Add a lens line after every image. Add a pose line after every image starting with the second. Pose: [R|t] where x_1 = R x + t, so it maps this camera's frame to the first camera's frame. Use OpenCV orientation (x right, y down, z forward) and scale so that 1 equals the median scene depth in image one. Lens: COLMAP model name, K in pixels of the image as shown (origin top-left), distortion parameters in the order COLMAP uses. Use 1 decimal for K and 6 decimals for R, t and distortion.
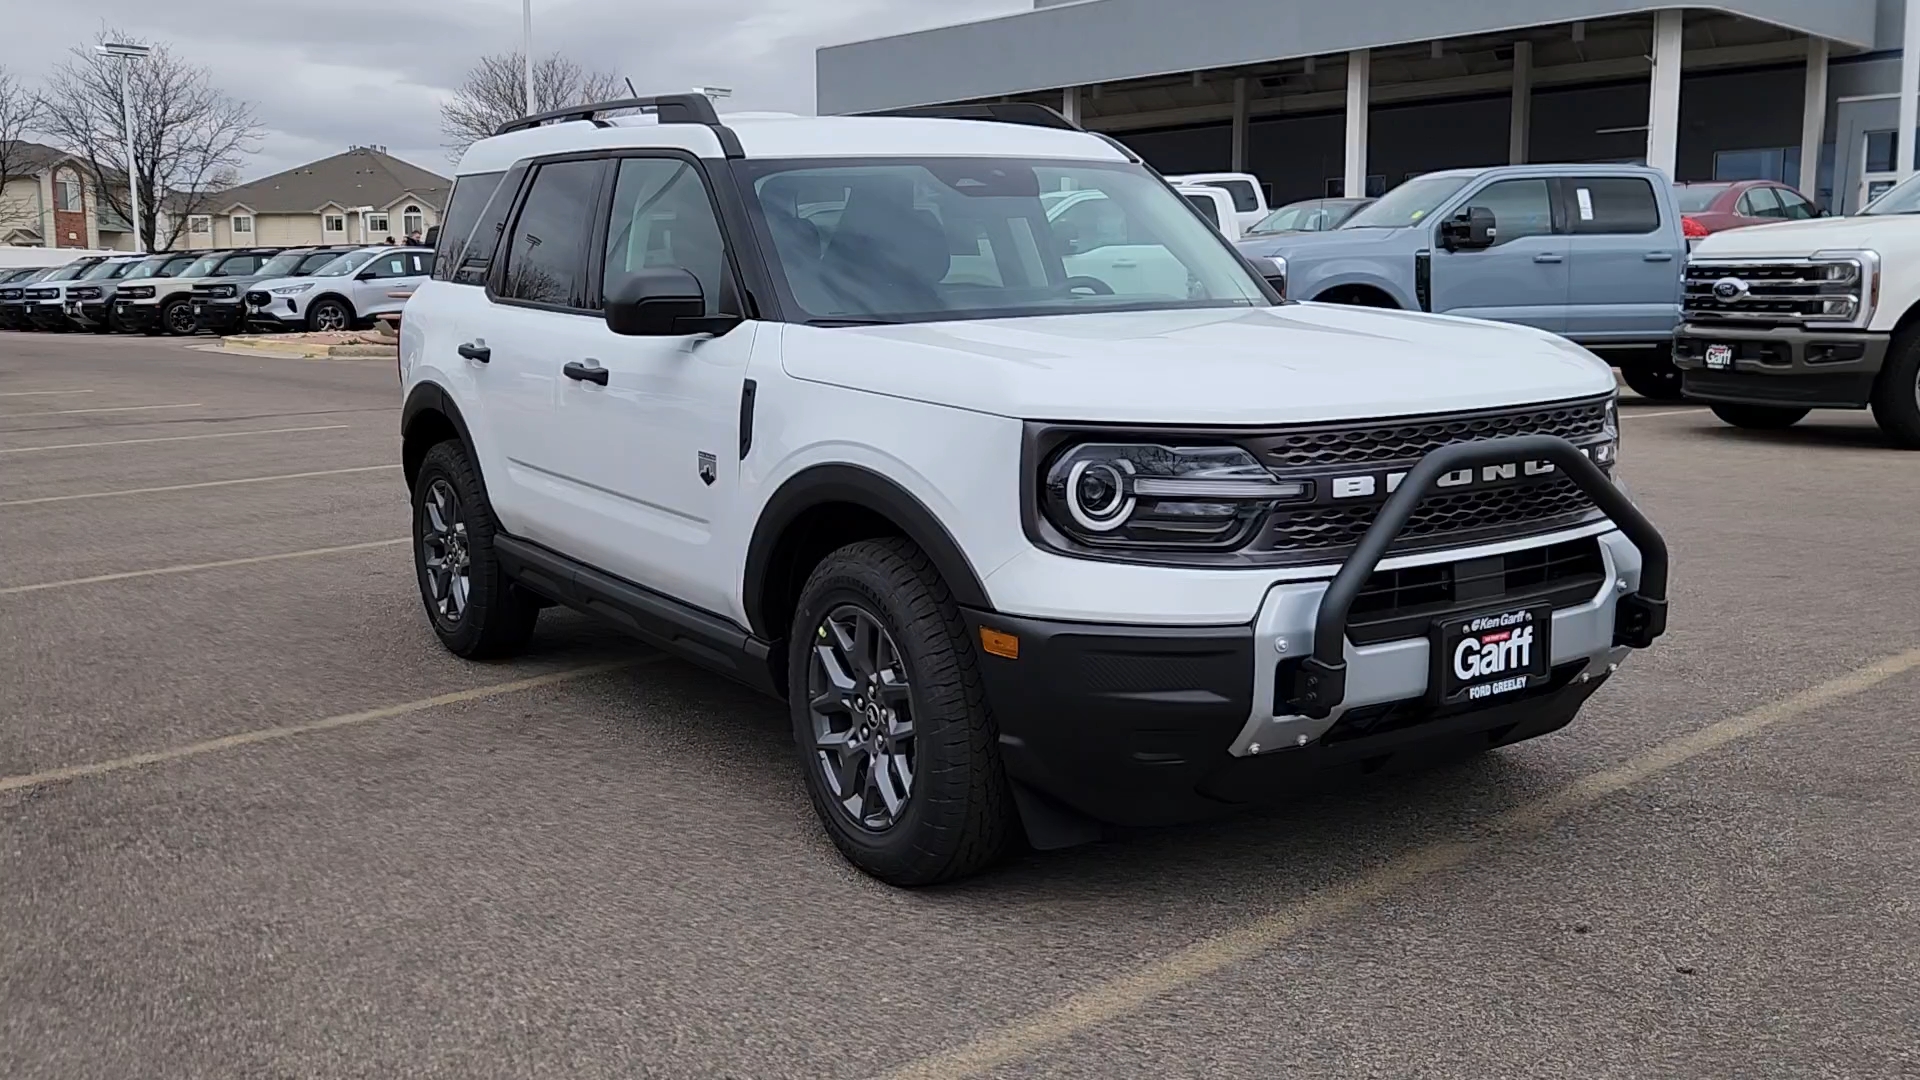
lens RADIAL K [[1805.0, 0, 951.7], [0, 1805.0, 546.8], [0, 0, 1]] dist [0.031507, 0.000000]
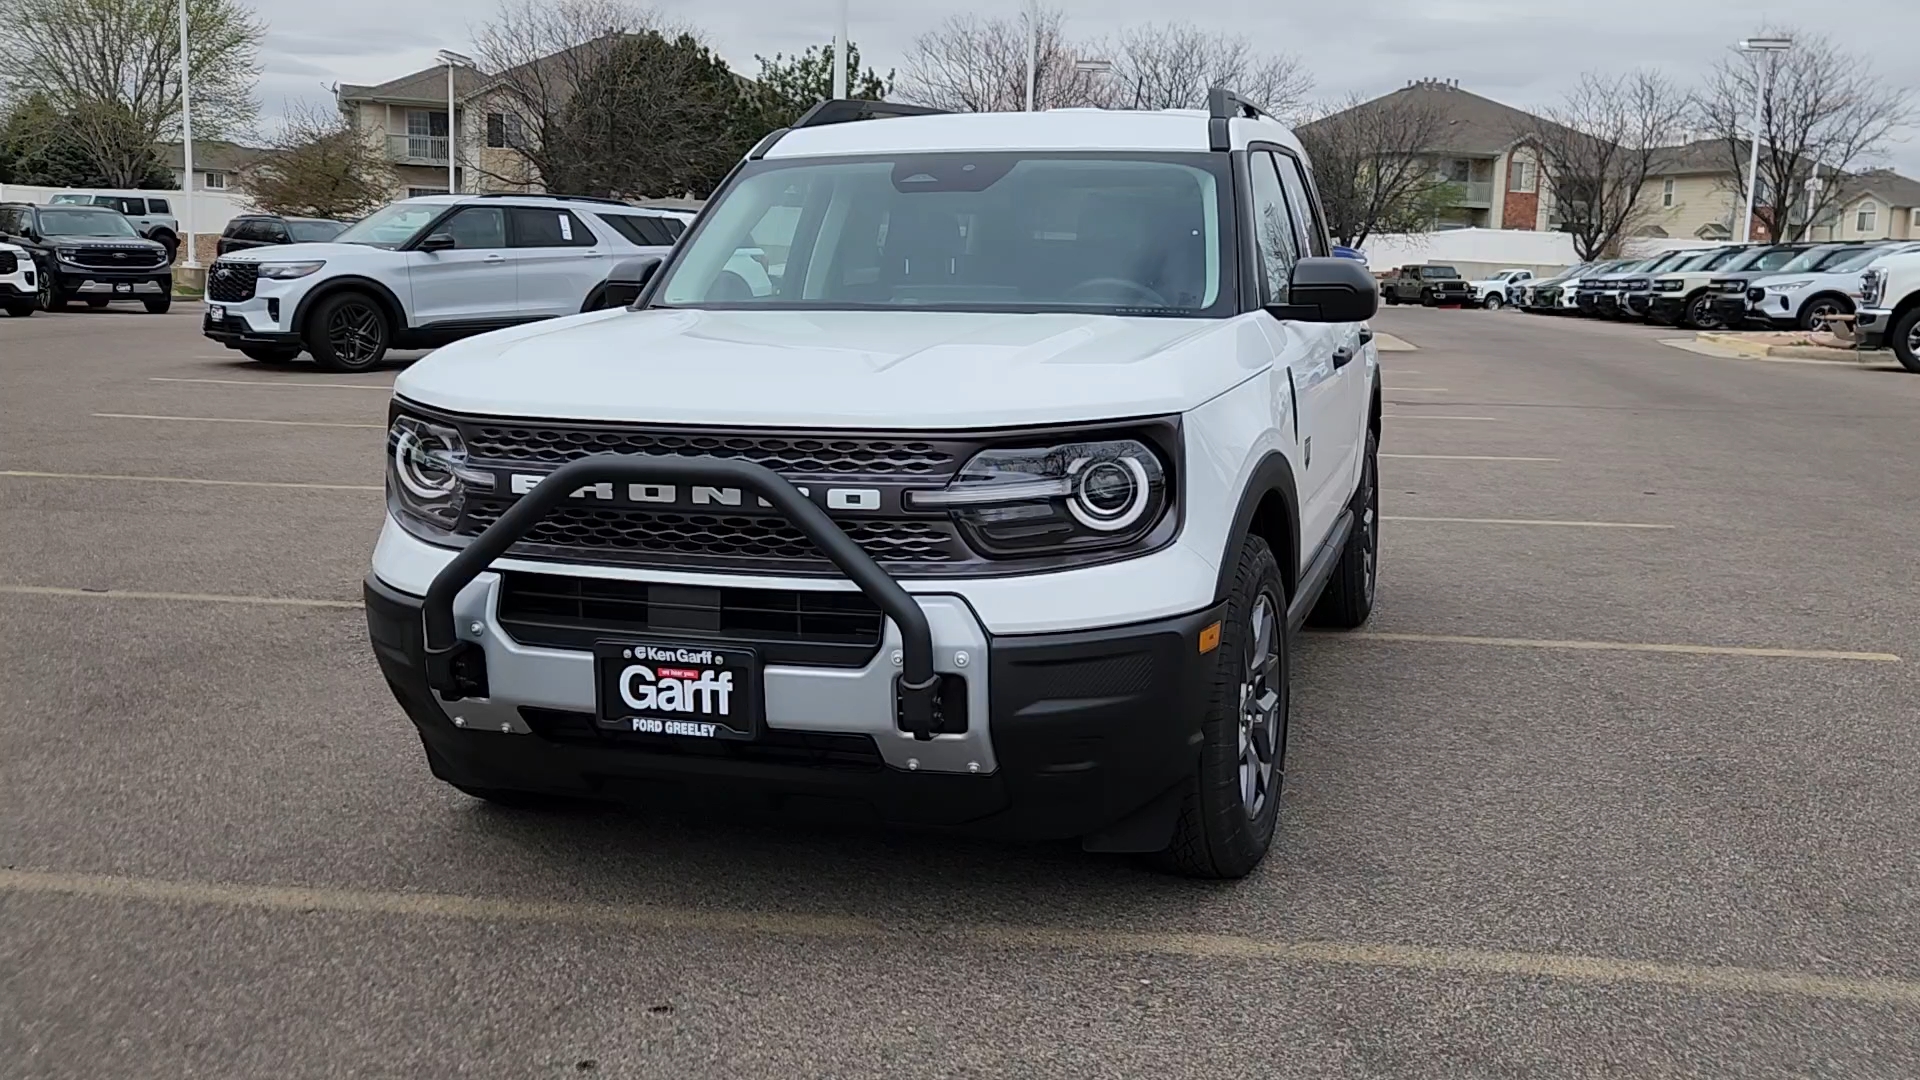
lens RADIAL K [[1805.0, 0, 956.2], [0, 1805.0, 557.1], [0, 0, 1]] dist [0.031507, 0.000000]
pose [[0.625268, 0.147177, -0.766406, 1.003096], [-0.140478, 0.987241, 0.074976, -0.089455], [0.767662, 0.060783, 0.637965, 0.482694]]
